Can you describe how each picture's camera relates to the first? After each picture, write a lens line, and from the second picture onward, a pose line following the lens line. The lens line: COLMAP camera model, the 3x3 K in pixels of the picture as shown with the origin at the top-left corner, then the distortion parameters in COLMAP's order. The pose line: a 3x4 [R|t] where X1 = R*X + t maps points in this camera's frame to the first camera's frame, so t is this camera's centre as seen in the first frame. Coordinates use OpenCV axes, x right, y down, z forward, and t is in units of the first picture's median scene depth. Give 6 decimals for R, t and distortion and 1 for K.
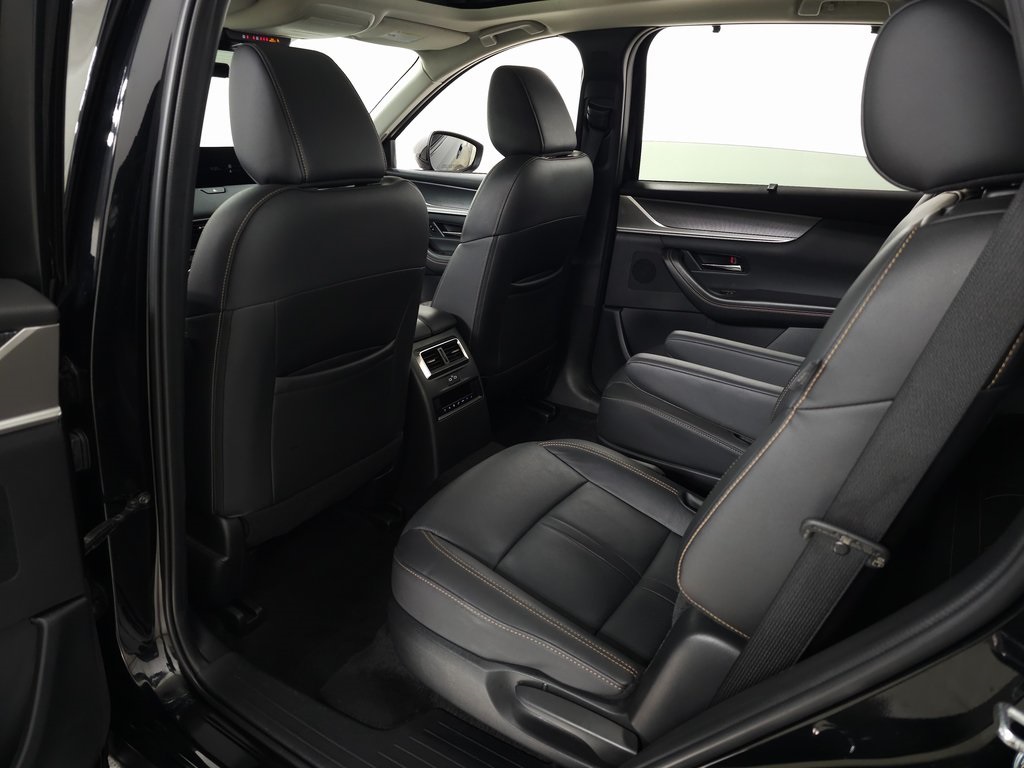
lens RADIAL K [[691.6, 0, 512.0], [0, 691.6, 384.0], [0, 0, 1]] dist [0.060548, -0.062837]
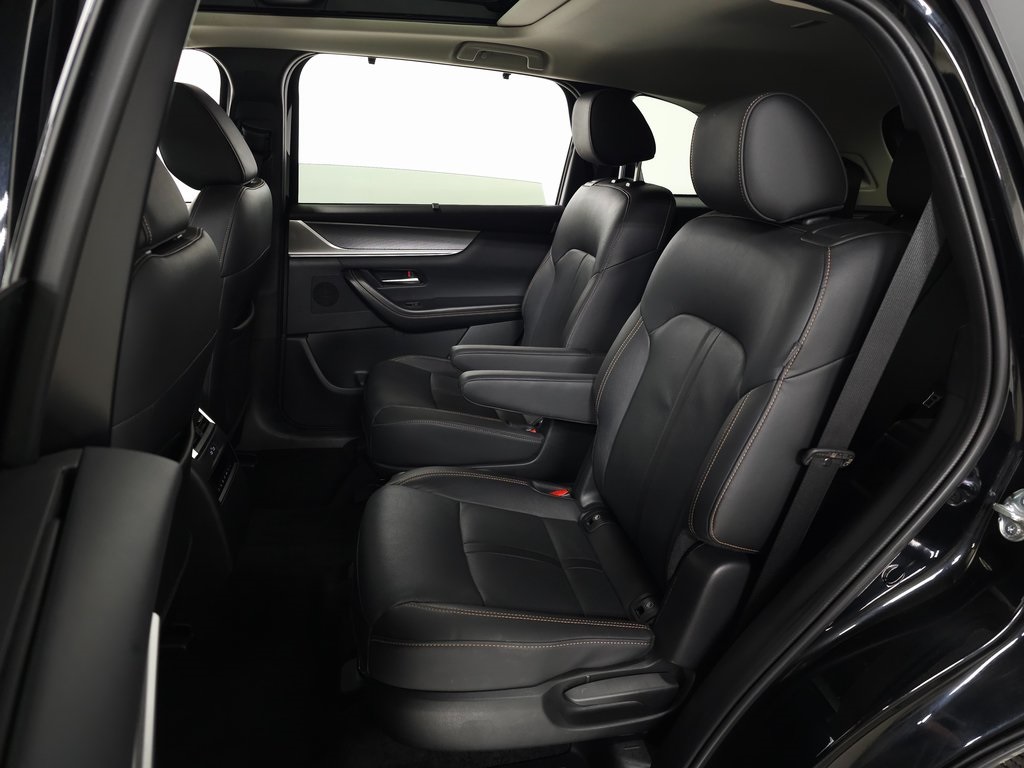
lens RADIAL K [[691.6, 0, 512.0], [0, 691.6, 384.0], [0, 0, 1]] dist [0.060548, -0.062837]
pose [[0.723464, -0.220510, 0.654199, -0.310528], [0.221737, 0.971628, 0.082292, -0.064548], [-0.653784, 0.085525, 0.751833, 0.097886]]
